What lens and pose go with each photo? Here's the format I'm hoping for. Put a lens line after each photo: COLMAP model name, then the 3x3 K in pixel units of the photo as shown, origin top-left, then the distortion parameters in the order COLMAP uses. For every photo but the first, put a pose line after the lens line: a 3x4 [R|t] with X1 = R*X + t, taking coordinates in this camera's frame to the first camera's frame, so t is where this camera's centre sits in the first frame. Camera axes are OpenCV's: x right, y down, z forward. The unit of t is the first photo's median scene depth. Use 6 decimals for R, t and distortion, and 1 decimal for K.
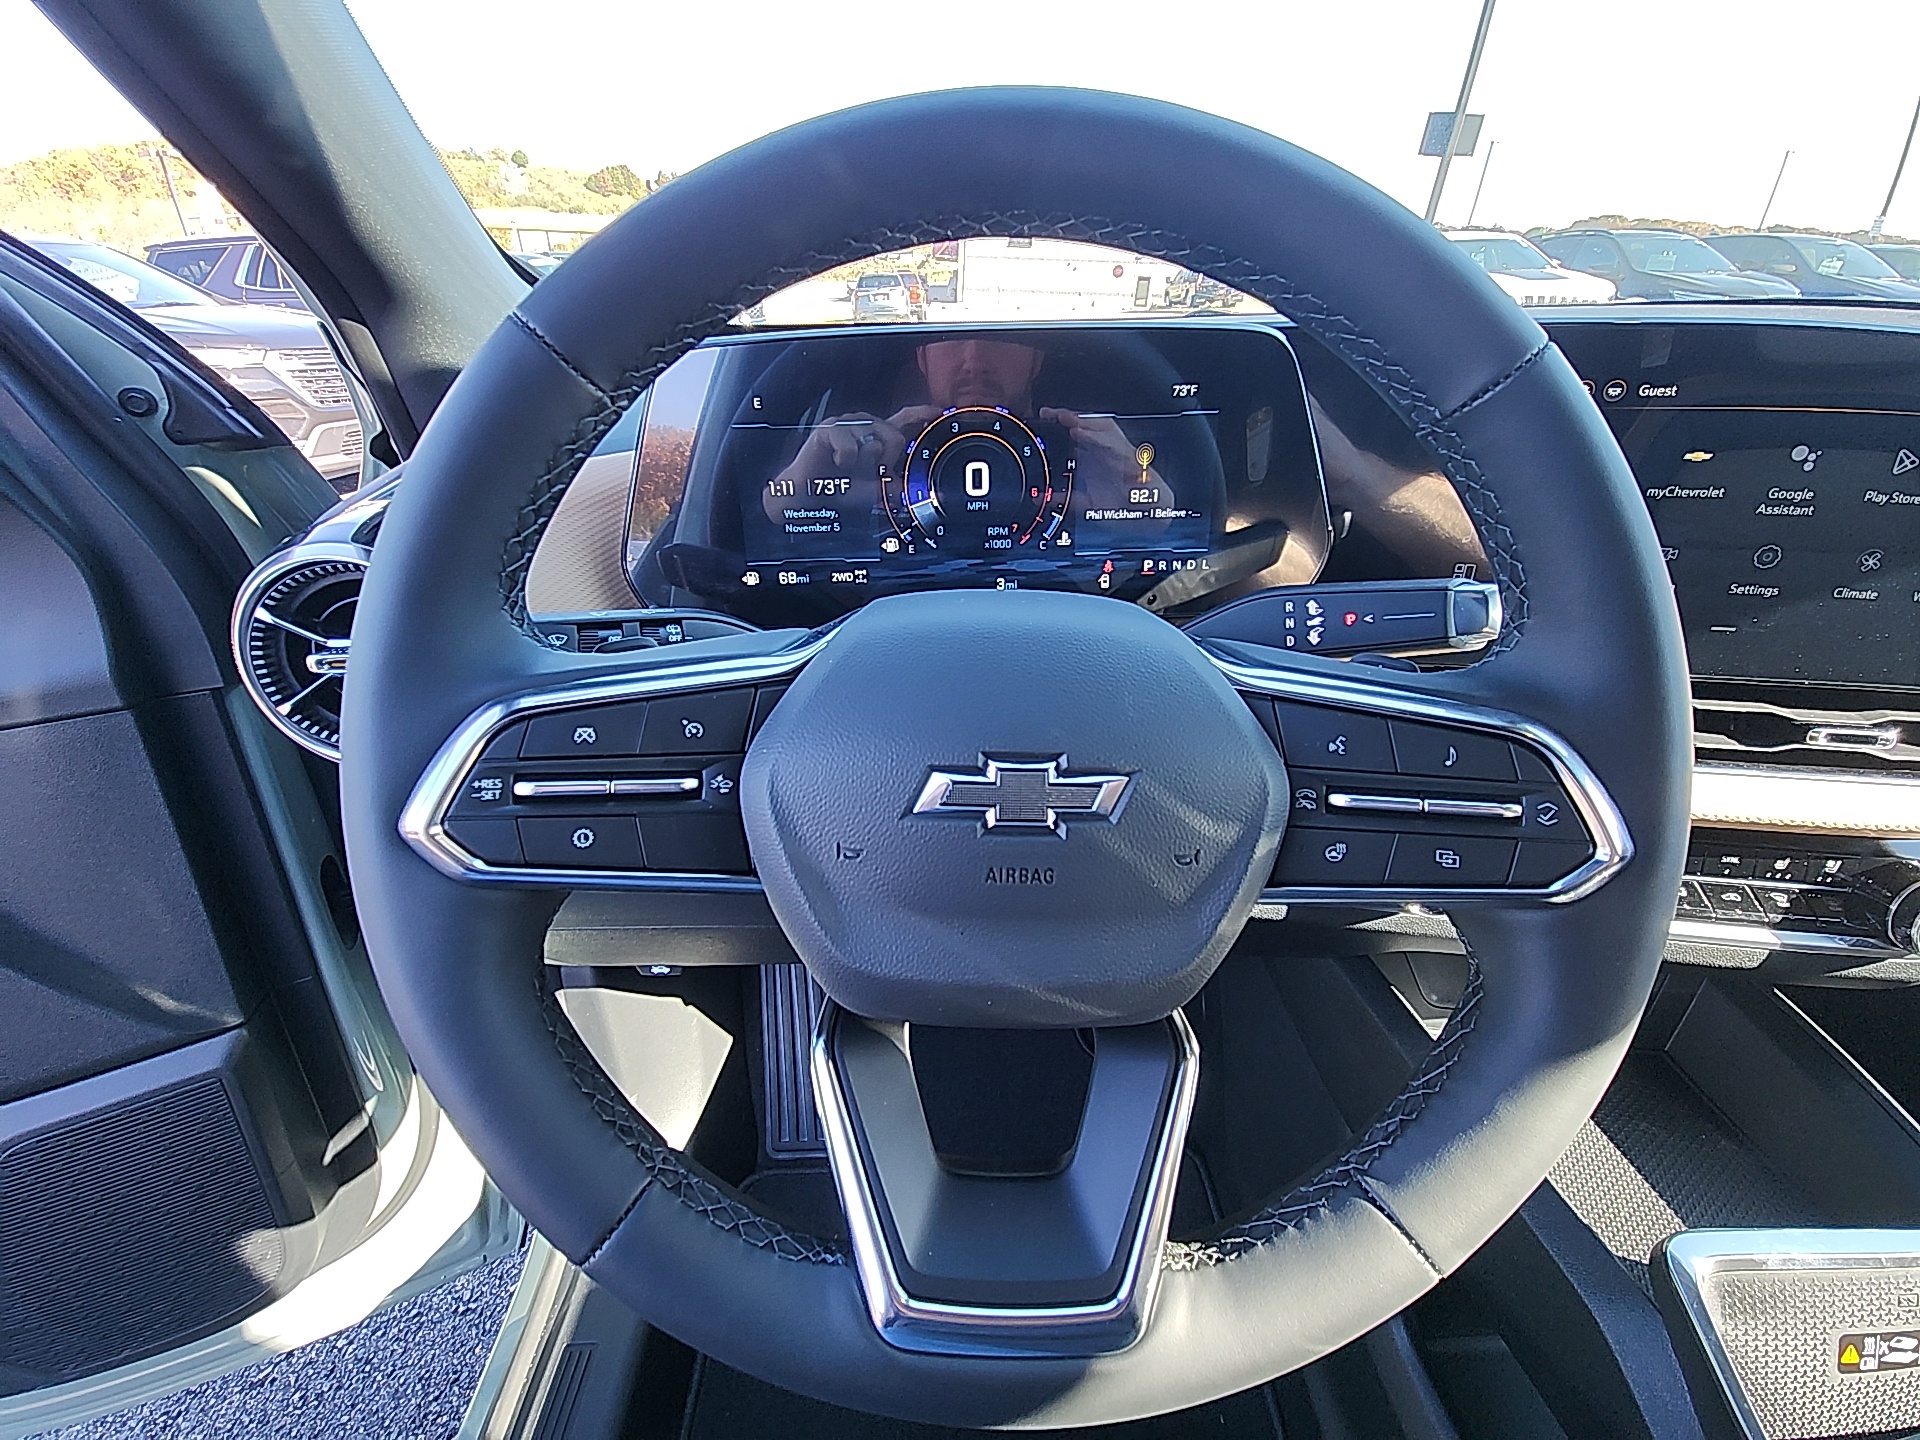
lens RADIAL K [[768.0, 0, 952.5], [0, 768.0, 707.6], [0, 0, 1]] dist [0.013195, -0.012687]
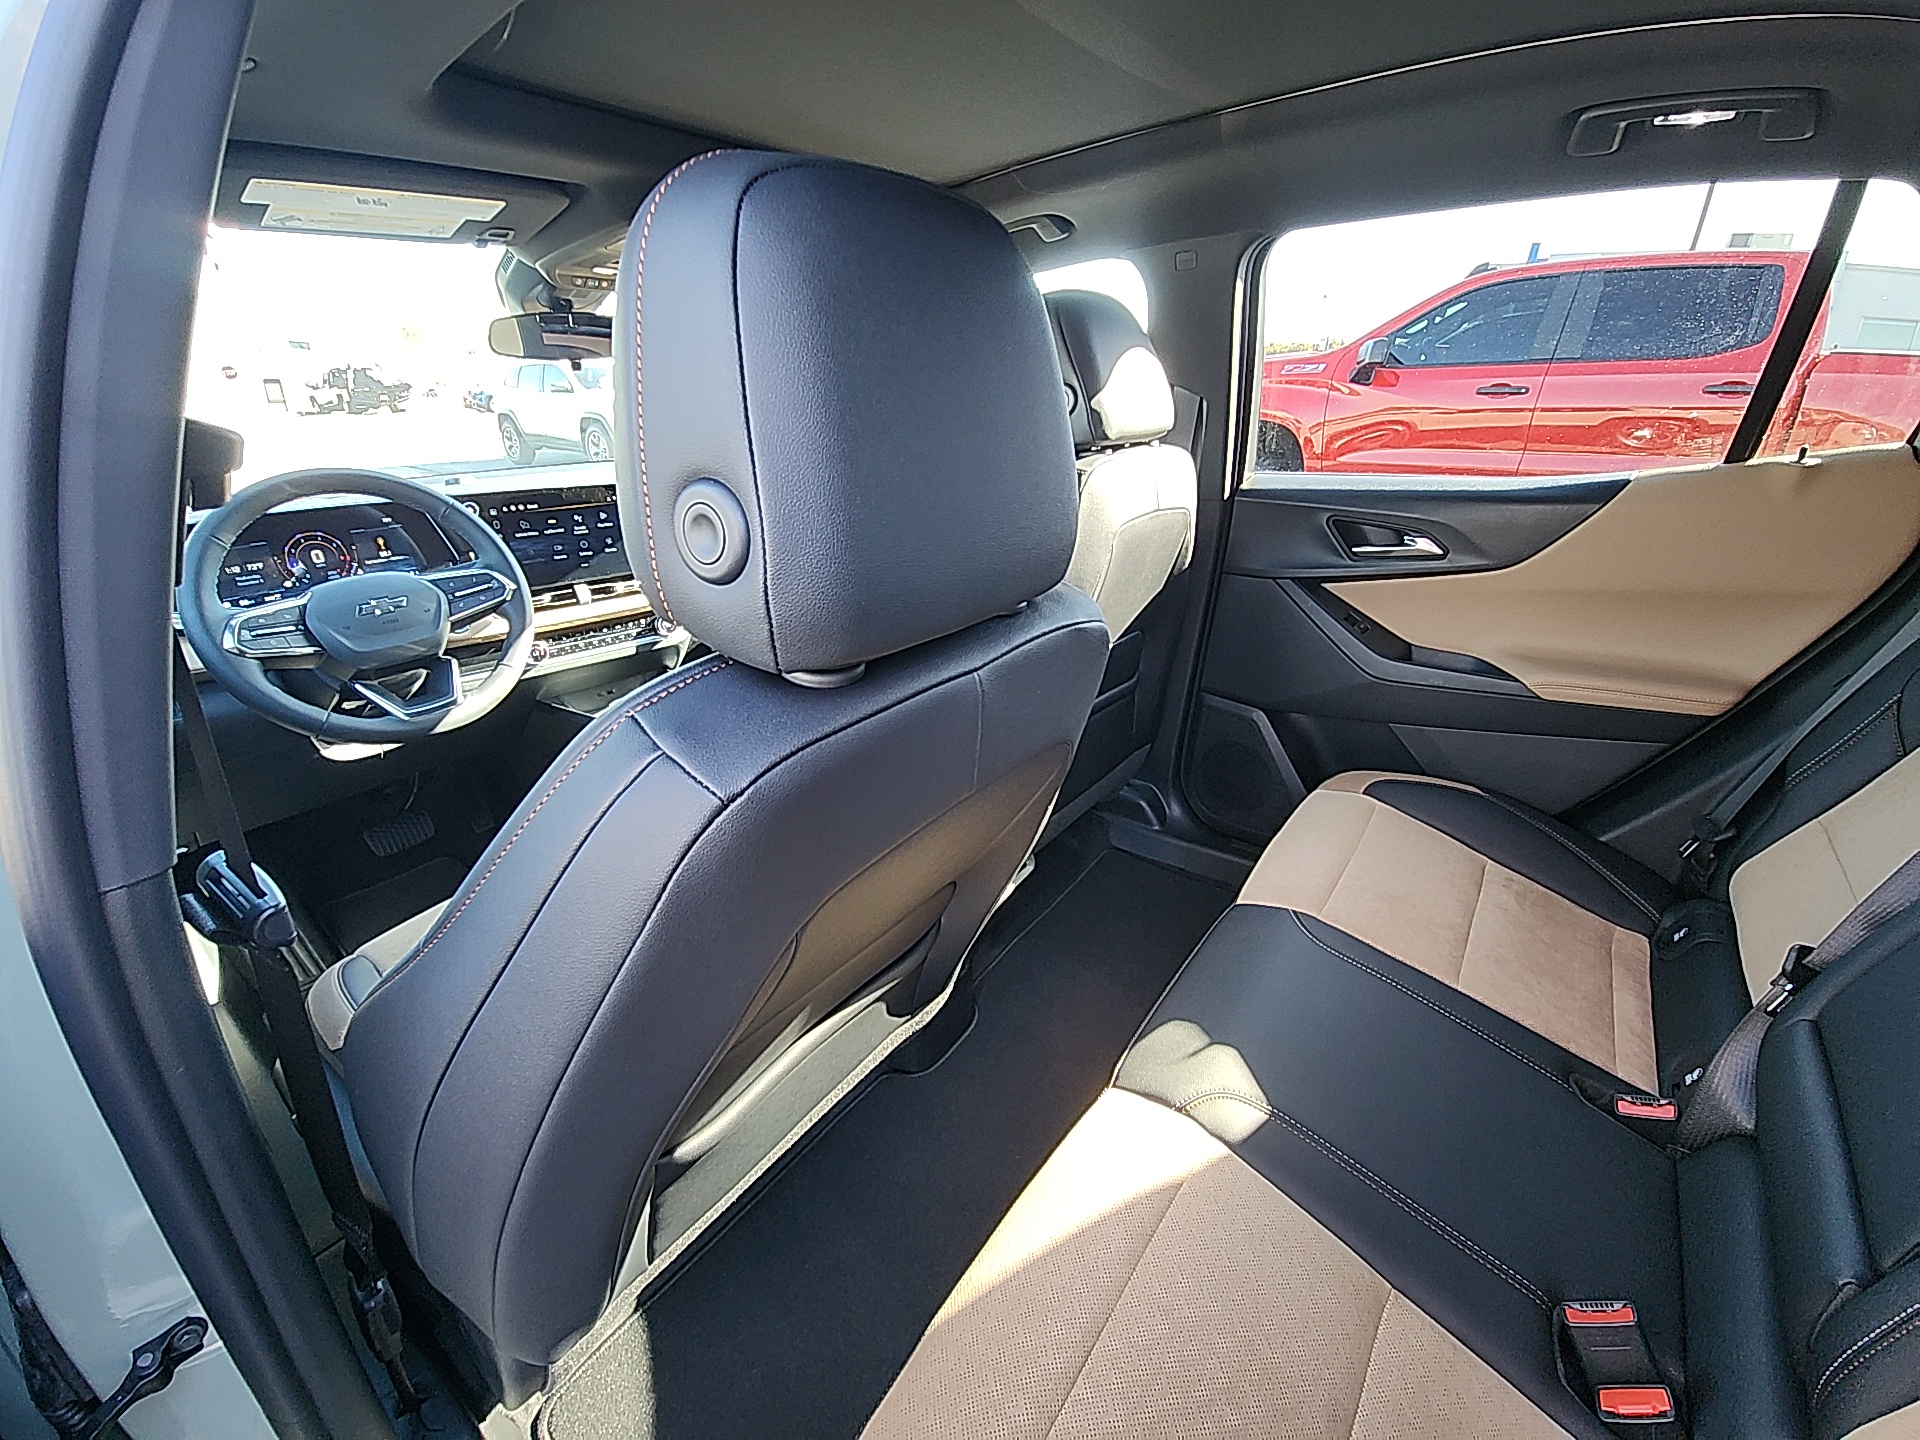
lens RADIAL K [[775.0, 0, 954.8], [0, 775.0, 708.7], [0, 0, 1]] dist [-0.002156, -0.000424]
pose [[0.626172, -0.289372, 0.723998, -0.780030], [0.366069, 0.928979, 0.054693, 1.010979], [-0.688406, 0.230786, 0.687630, -2.678771]]
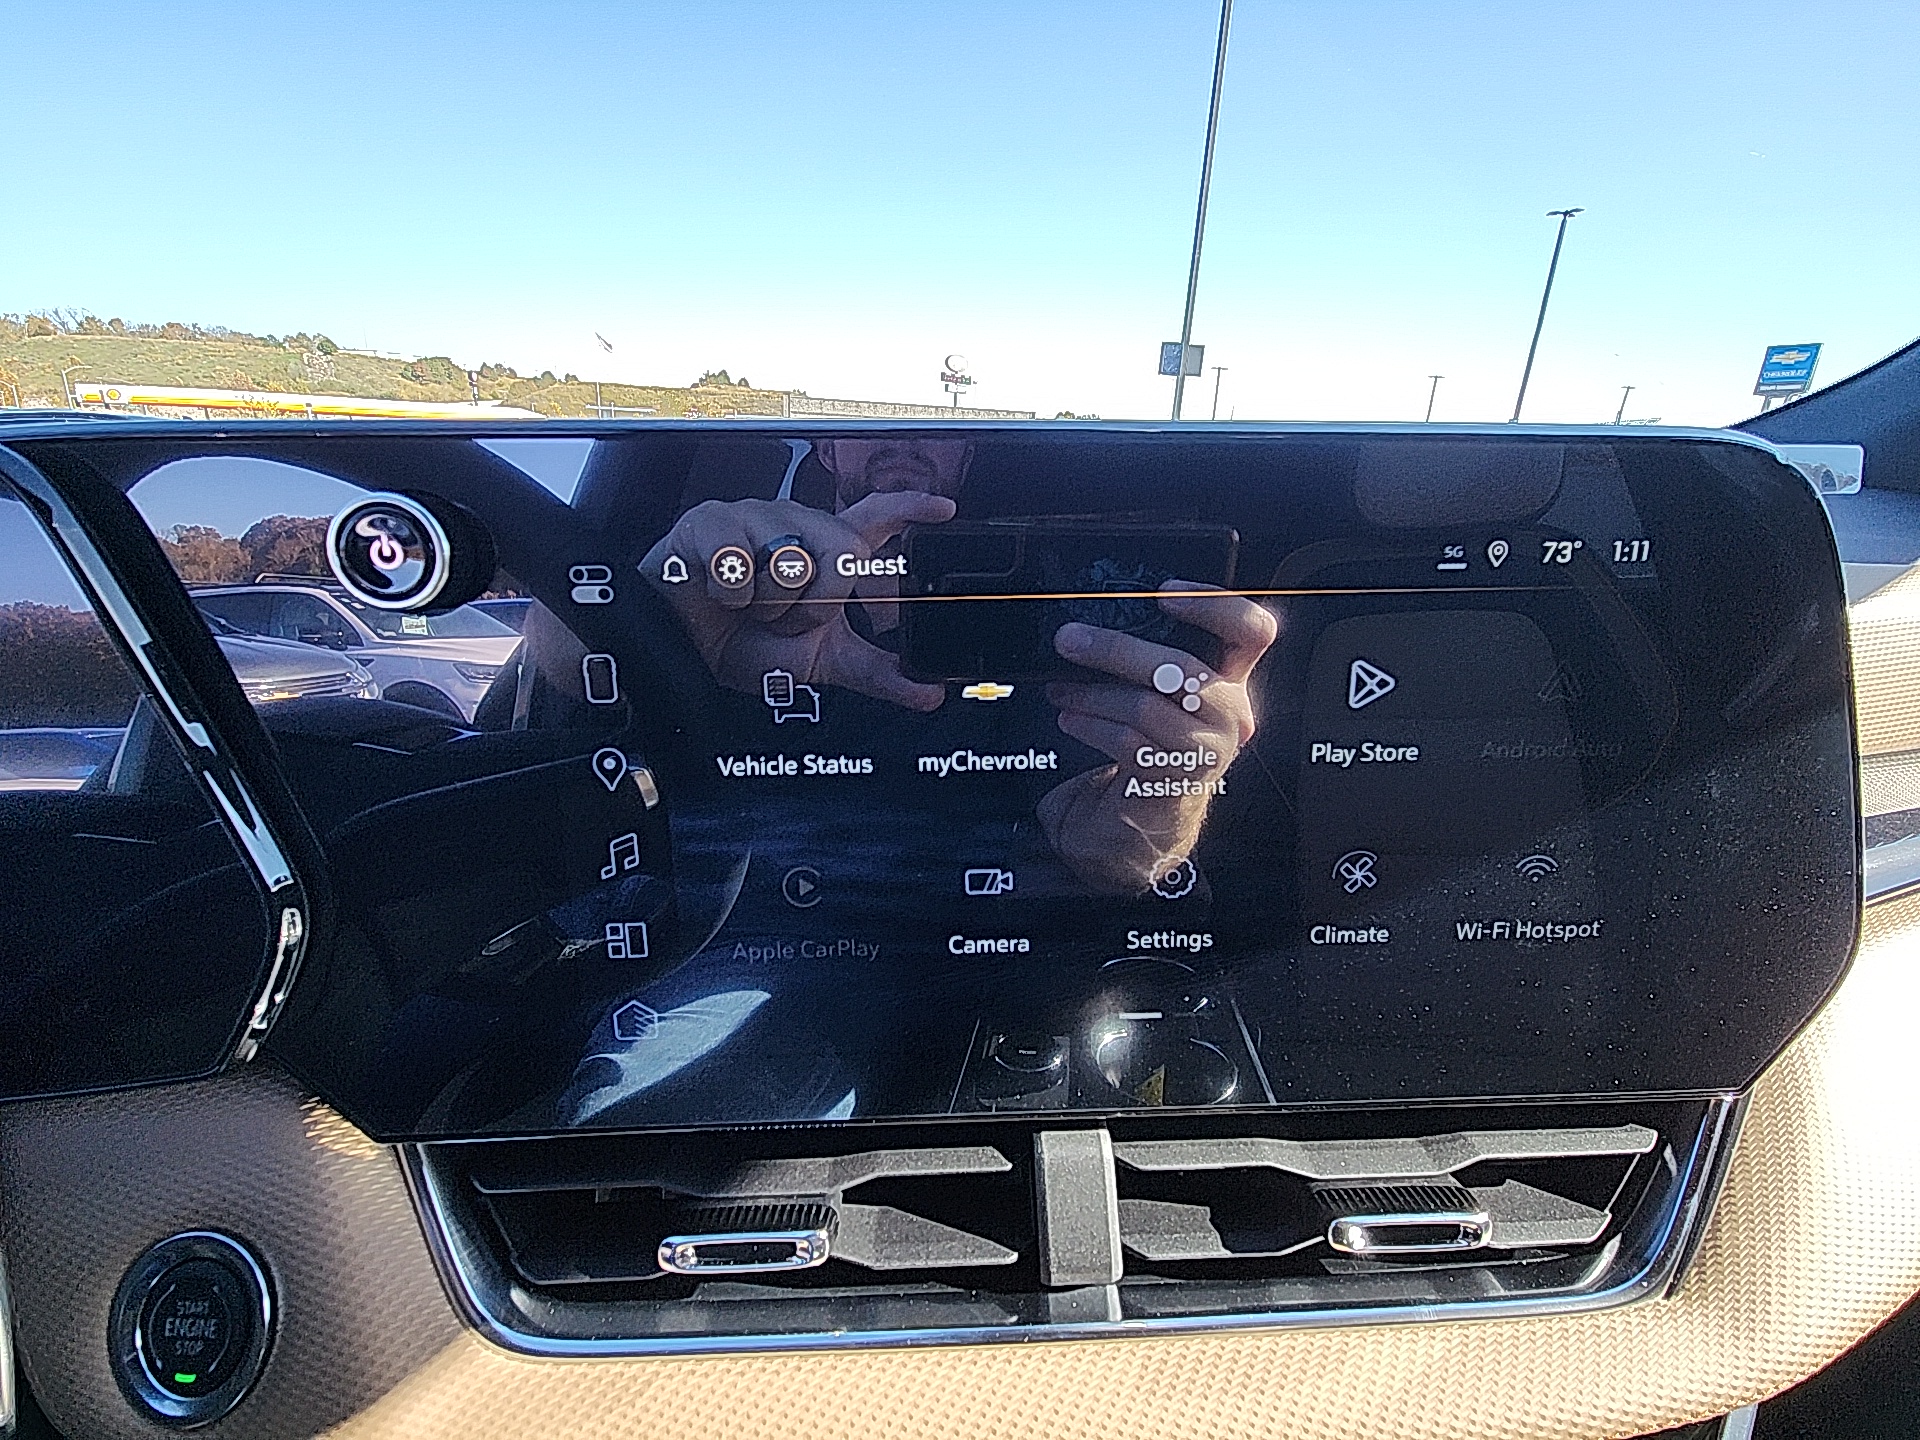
lens RADIAL K [[755.7, 0, 954.0], [0, 755.7, 715.5], [0, 0, 1]] dist [0.010770, -0.012876]
pose [[0.978715, -0.051579, 0.198634, 0.835759], [0.088239, 0.979628, -0.180395, -0.223575], [-0.185283, 0.194083, 0.963329, 0.537622]]
